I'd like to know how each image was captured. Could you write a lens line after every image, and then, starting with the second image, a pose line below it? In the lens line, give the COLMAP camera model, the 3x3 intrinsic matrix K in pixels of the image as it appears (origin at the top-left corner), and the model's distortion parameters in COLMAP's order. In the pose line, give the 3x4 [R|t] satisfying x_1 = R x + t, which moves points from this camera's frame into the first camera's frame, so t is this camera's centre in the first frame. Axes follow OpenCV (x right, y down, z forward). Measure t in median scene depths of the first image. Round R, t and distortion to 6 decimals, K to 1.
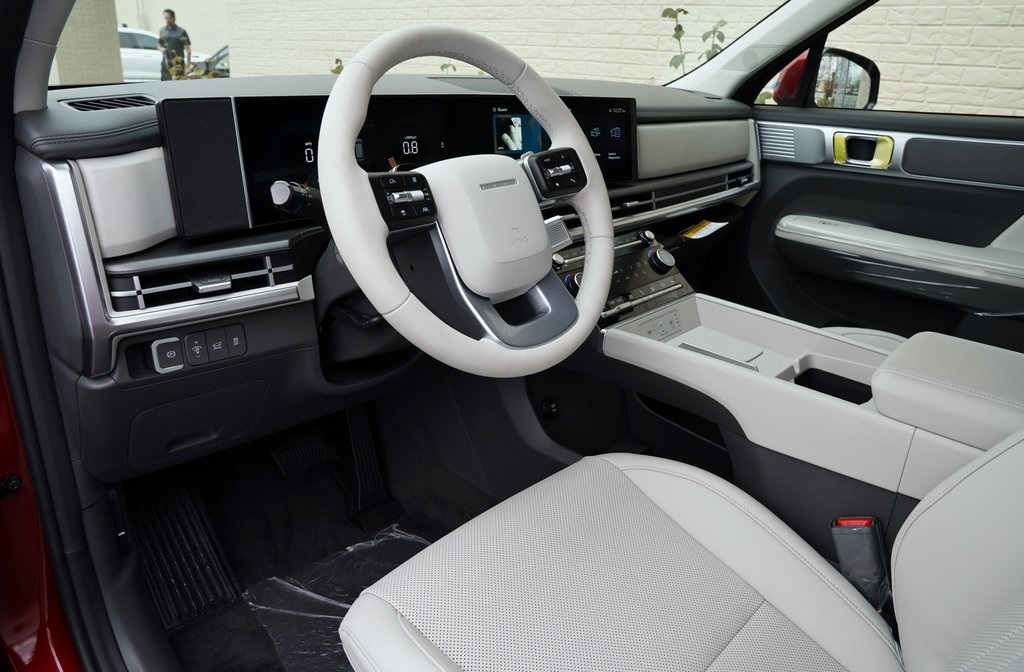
lens RADIAL K [[715.2, 0, 516.7], [0, 715.2, 334.5], [0, 0, 1]] dist [-0.125980, 0.081611]
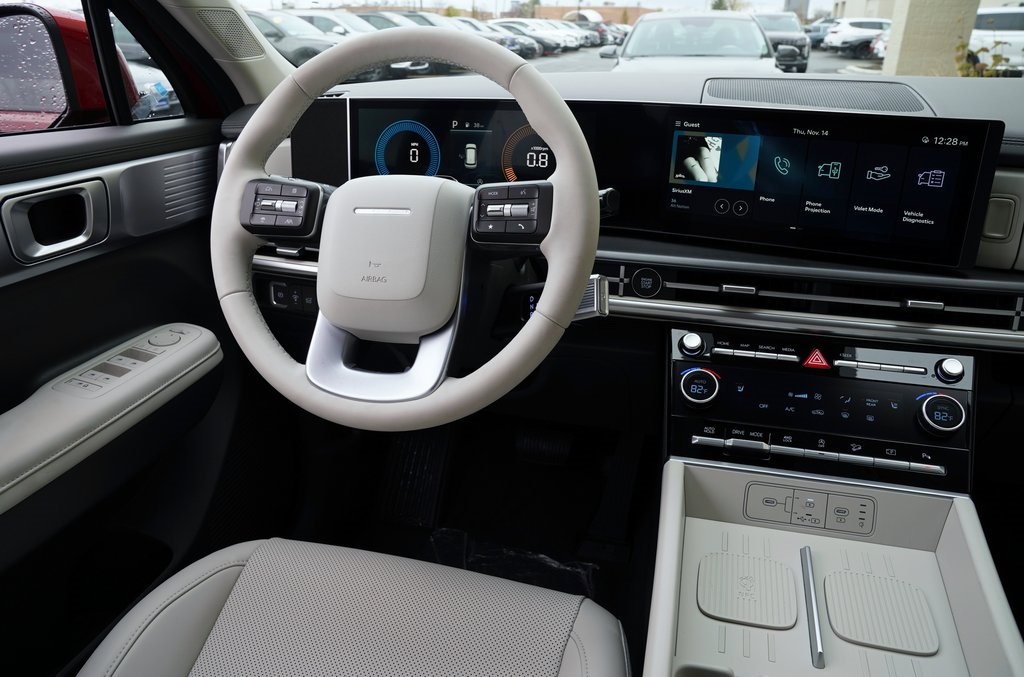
lens RADIAL K [[715.2, 0, 507.9], [0, 715.2, 338.4], [0, 0, 1]] dist [-0.125980, 0.081611]
pose [[0.435791, 0.314262, -0.843401, 0.582872], [-0.293635, 0.935434, 0.196831, -0.197467], [0.850802, 0.161875, 0.499932, 0.506921]]
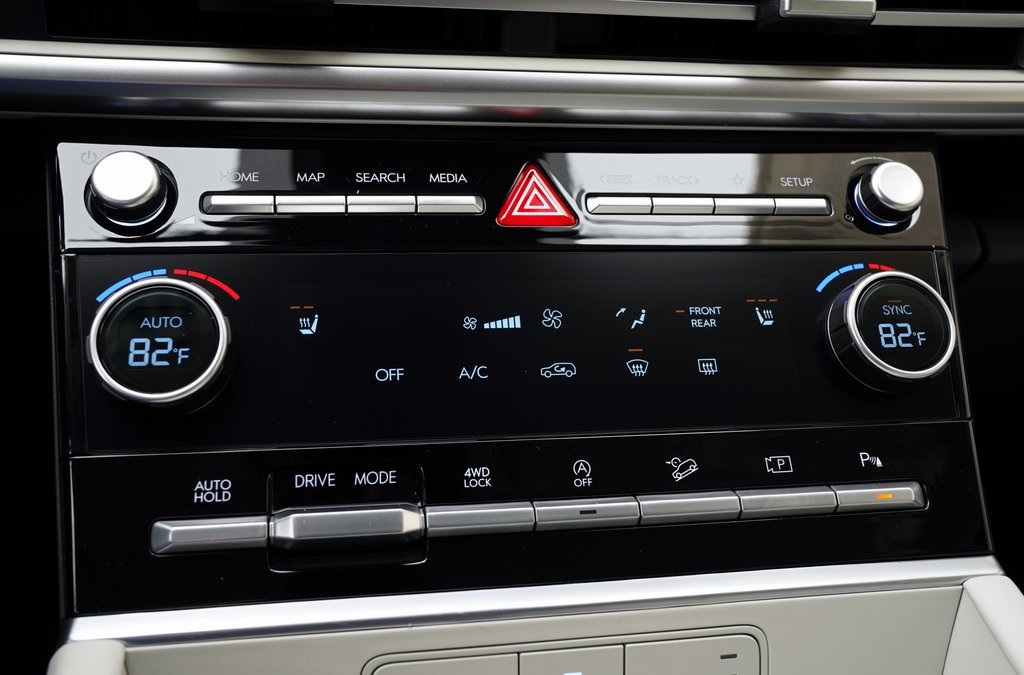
lens RADIAL K [[988.9, 0, 515.7], [0, 988.9, 336.8], [0, 0, 1]] dist [-0.019866, 0.000000]
pose [[0.784955, 0.352225, -0.509689, 0.310042], [-0.268984, 0.934841, 0.231776, -0.162320], [0.558116, -0.044836, 0.828551, 0.849324]]
